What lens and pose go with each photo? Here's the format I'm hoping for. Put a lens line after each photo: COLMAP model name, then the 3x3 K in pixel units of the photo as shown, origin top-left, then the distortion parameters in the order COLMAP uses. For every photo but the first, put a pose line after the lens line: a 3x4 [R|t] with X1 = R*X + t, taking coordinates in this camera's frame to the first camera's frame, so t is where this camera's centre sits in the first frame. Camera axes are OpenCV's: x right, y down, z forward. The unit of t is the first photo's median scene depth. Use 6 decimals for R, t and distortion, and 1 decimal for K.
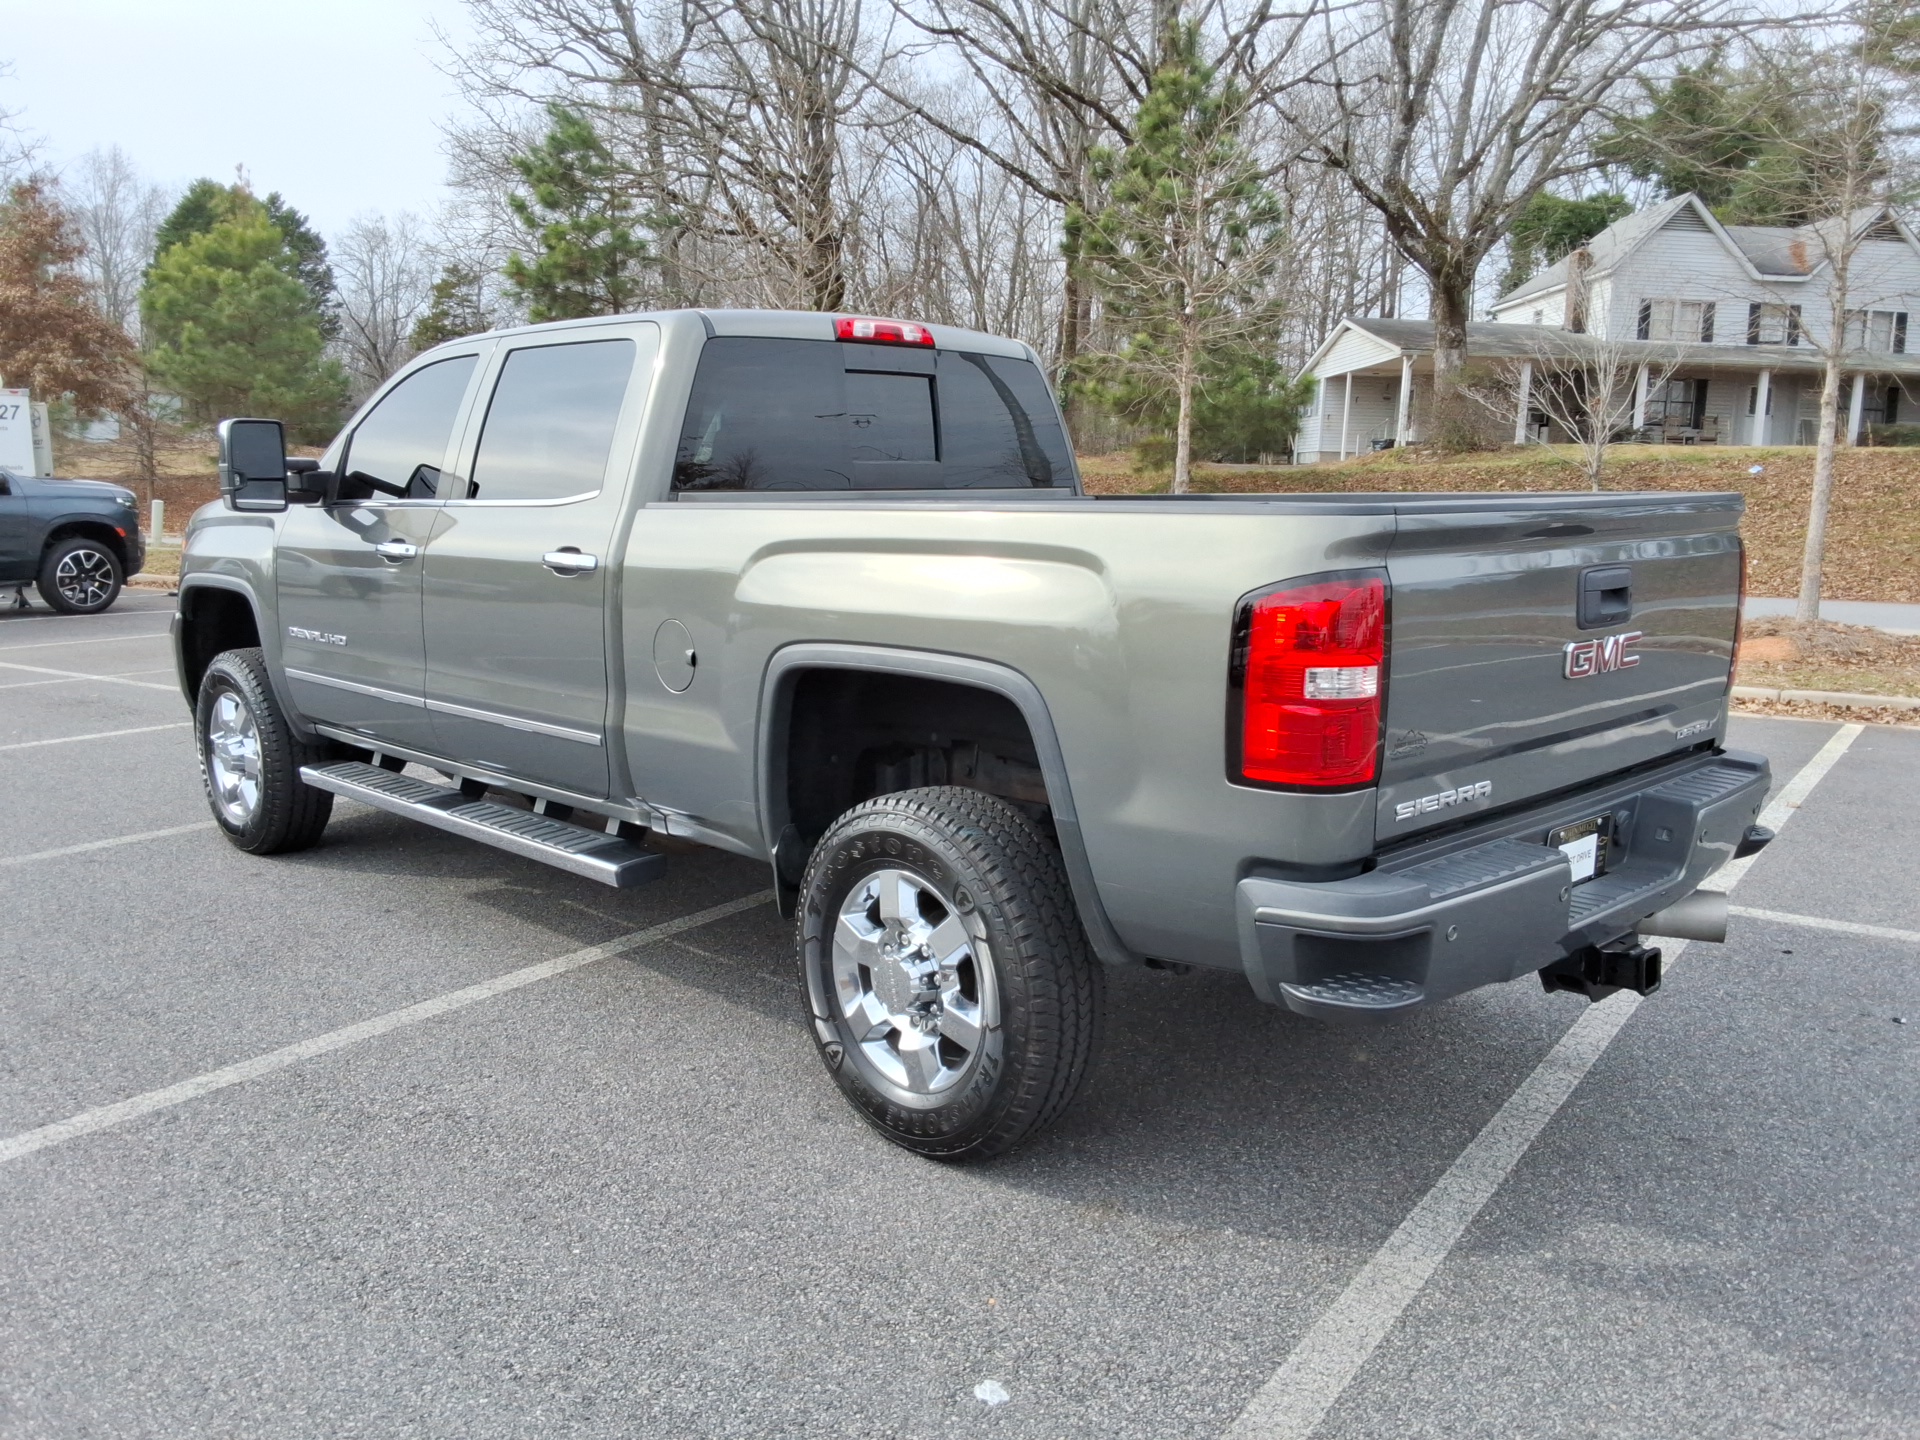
lens RADIAL K [[1533.0, 0, 973.6], [0, 1533.0, 718.4], [0, 0, 1]] dist [0.114865, -0.181658]
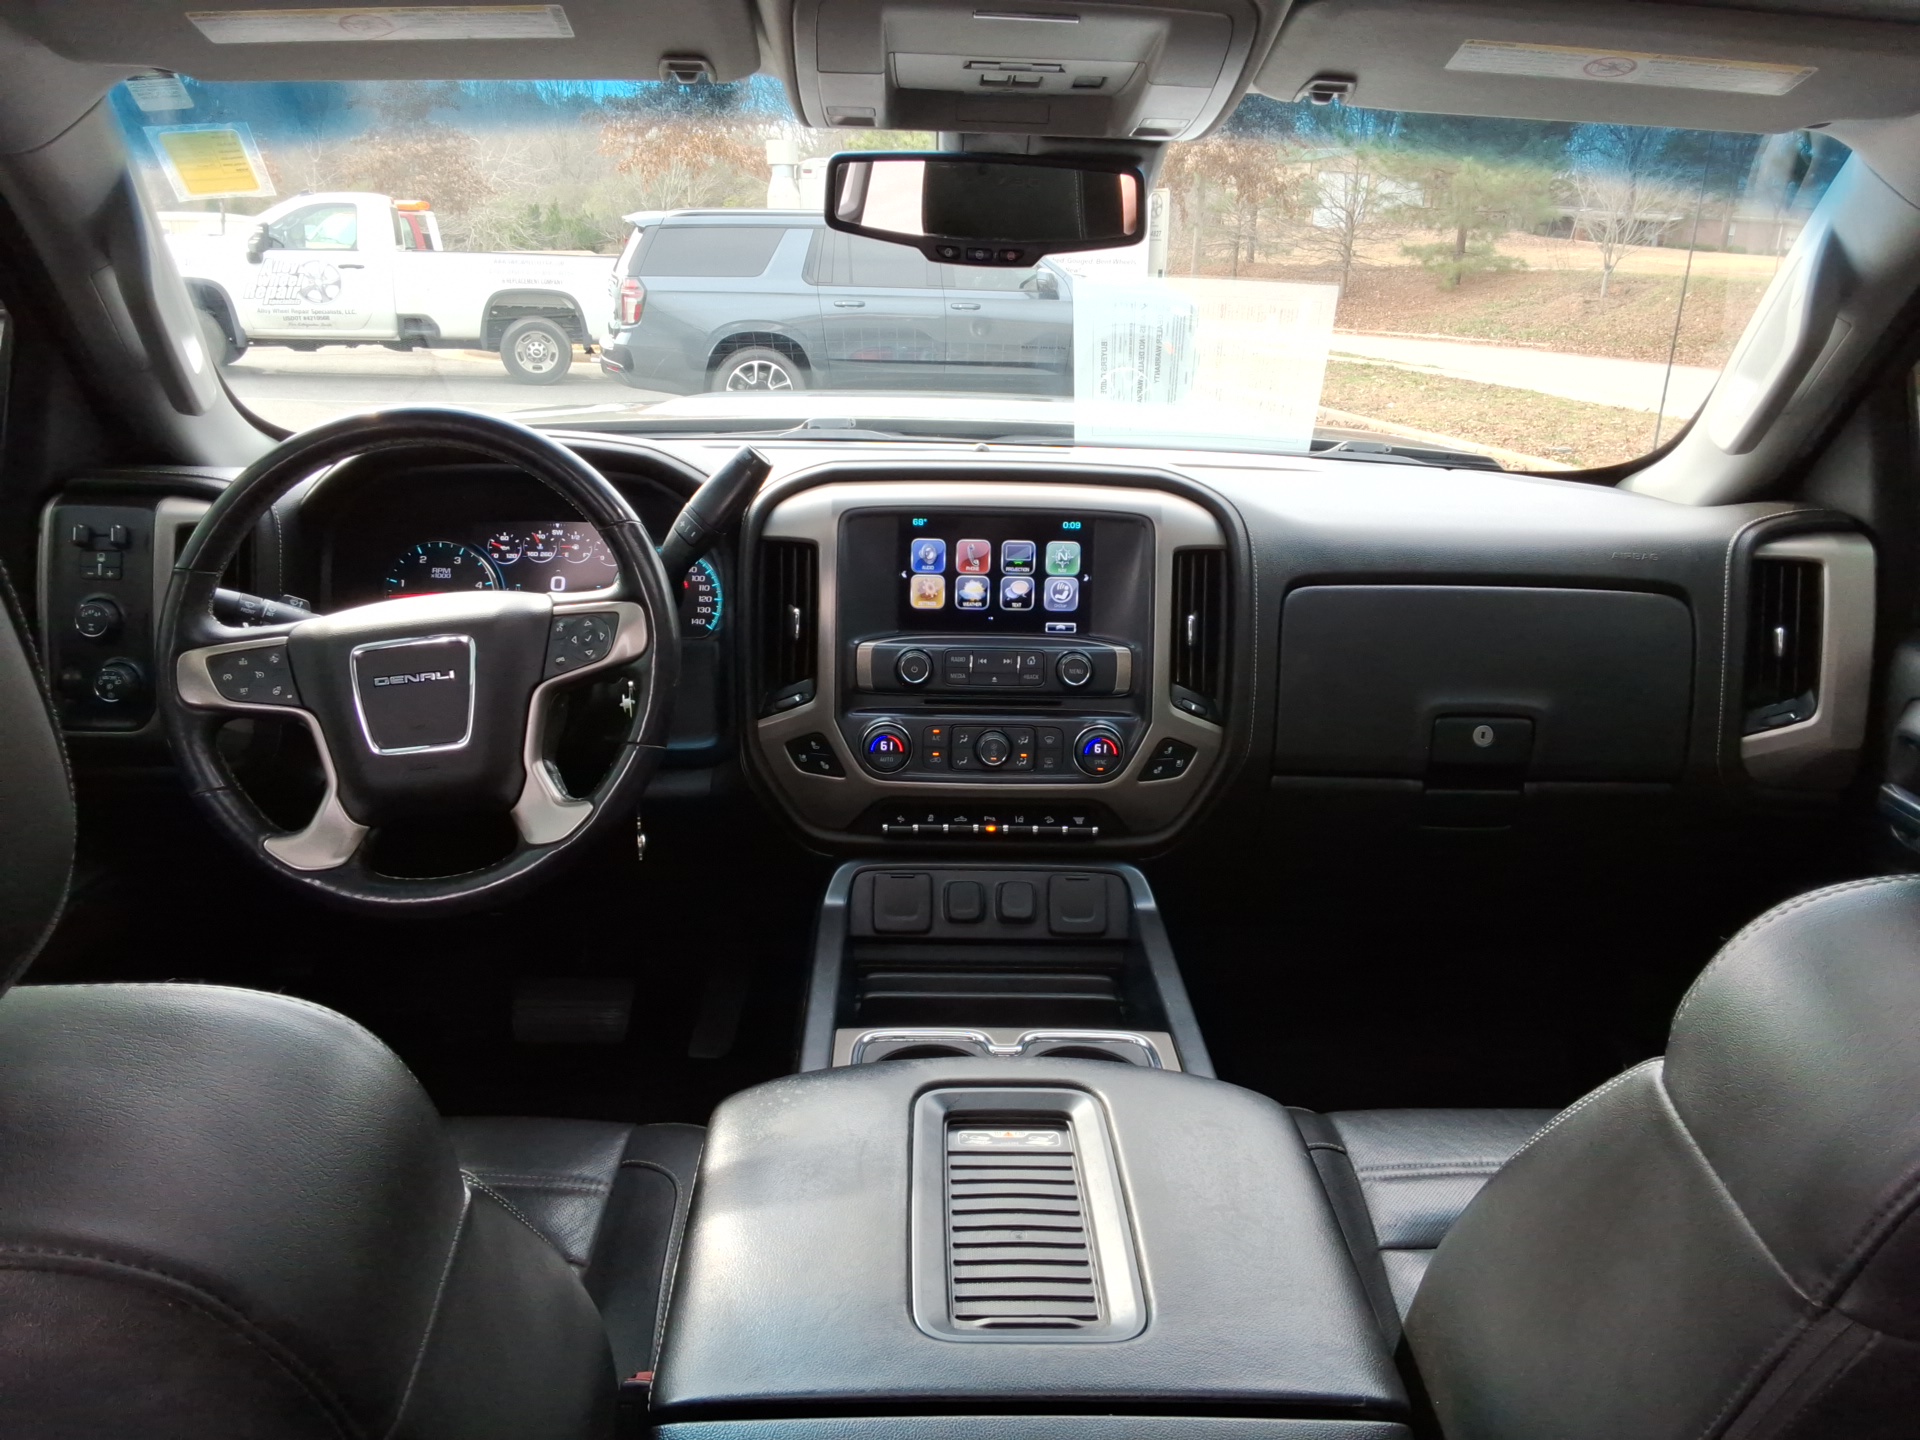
lens RADIAL K [[1536.9, 0, 972.3], [0, 1536.9, 722.6], [0, 0, 1]] dist [0.075196, -0.114381]
pose [[0.734241, 0.224708, -0.640622, -0.038978], [-0.138527, 0.973369, 0.182654, -0.056711], [0.664605, -0.045368, 0.745816, 0.276829]]
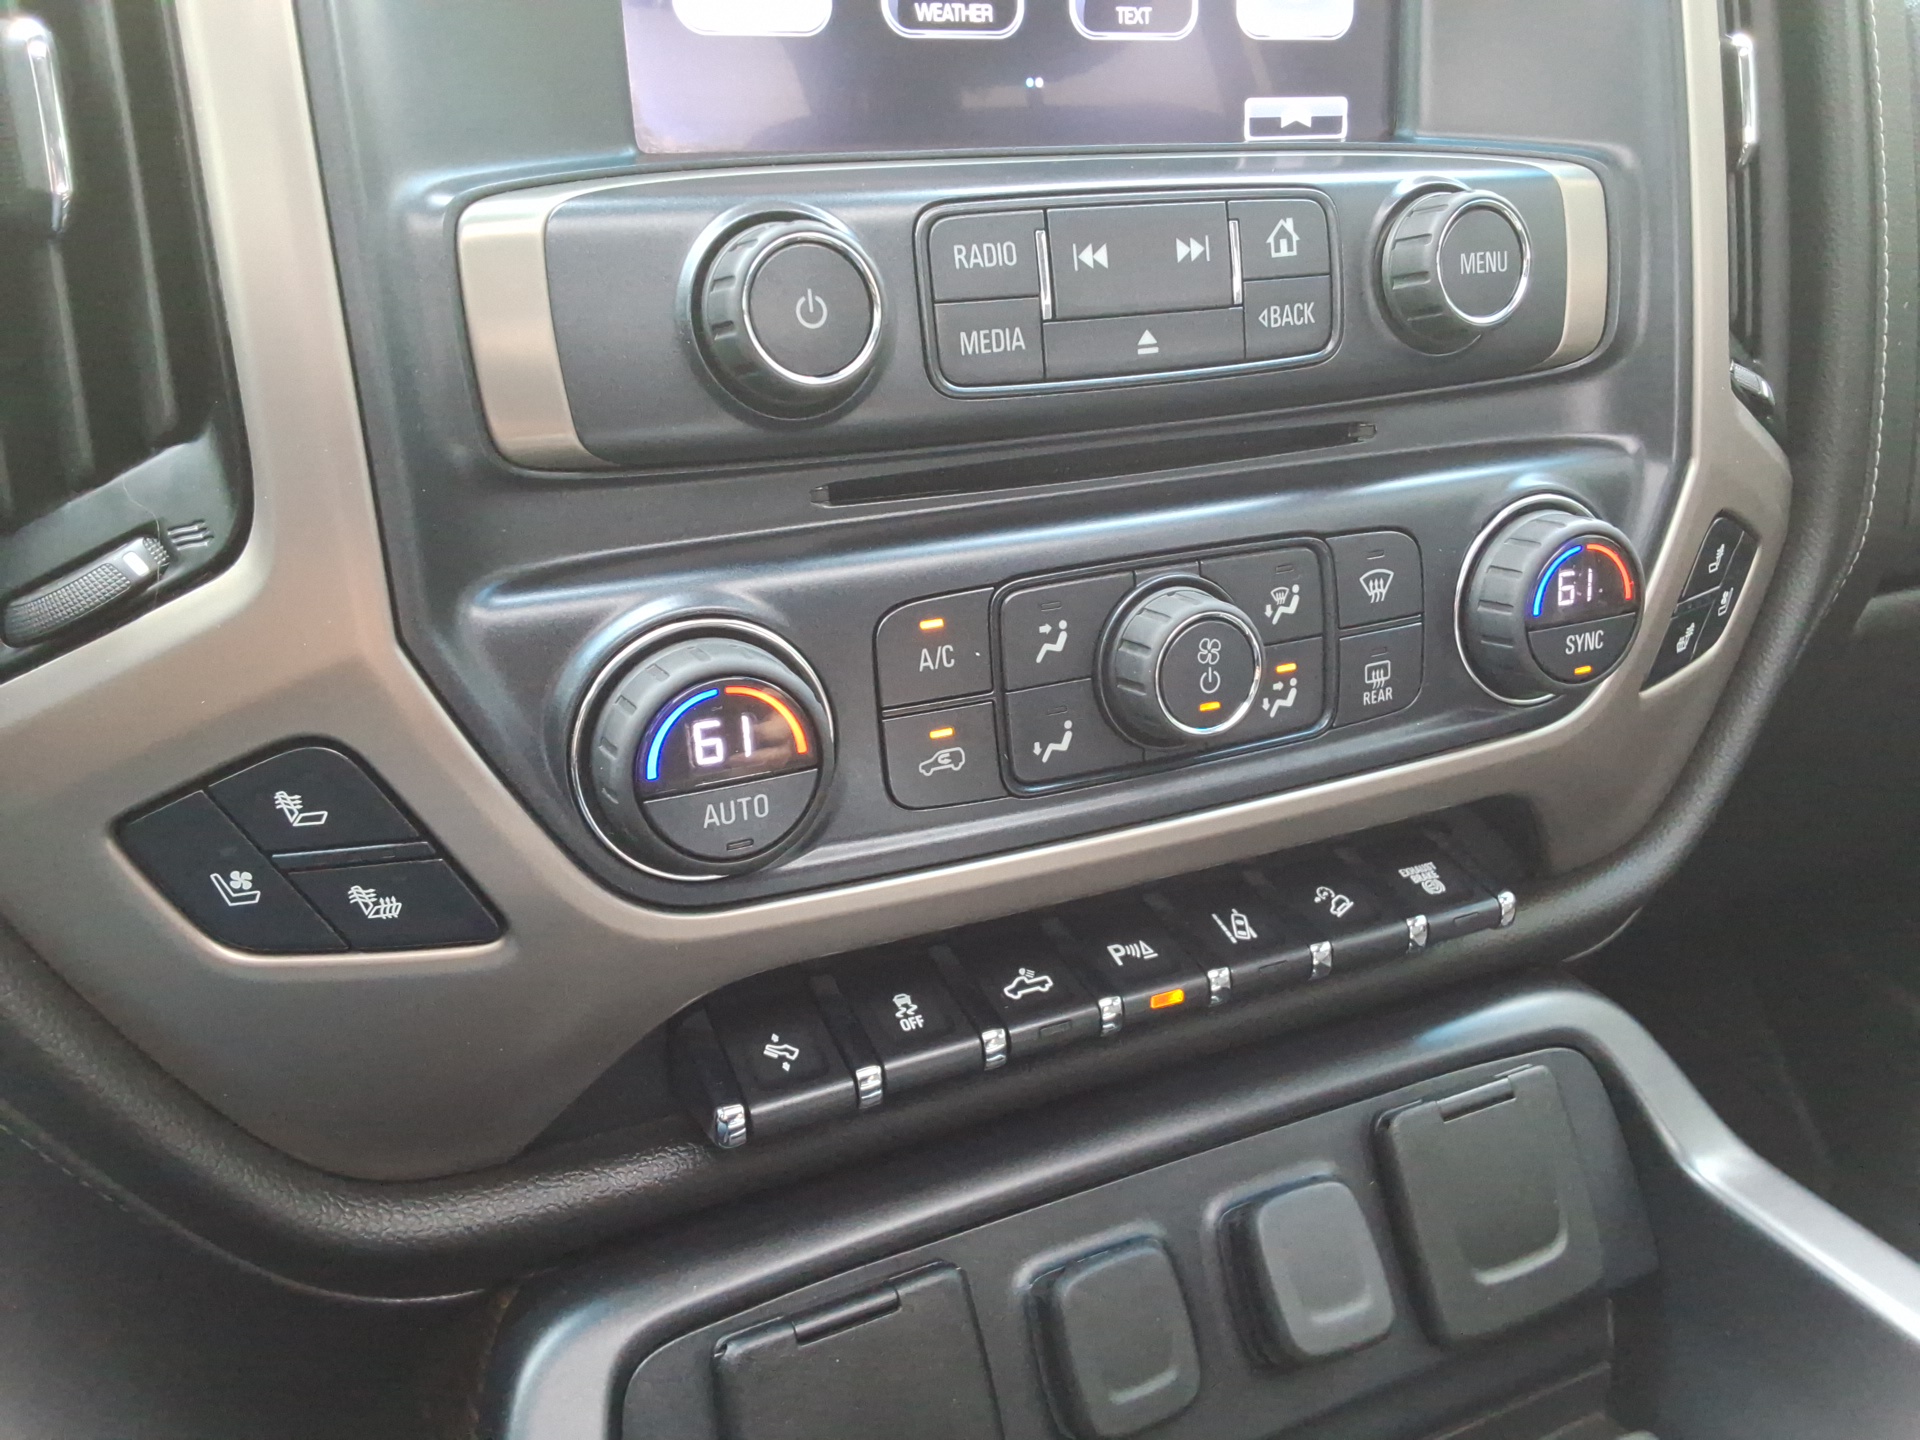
lens RADIAL K [[1529.8, 0, 977.8], [0, 1529.8, 700.8], [0, 0, 1]] dist [0.127028, -0.183264]
pose [[0.947490, 0.110578, -0.300060, -0.082420], [-0.047628, 0.976644, 0.209517, -0.045037], [0.316220, -0.184224, 0.930627, 0.316642]]
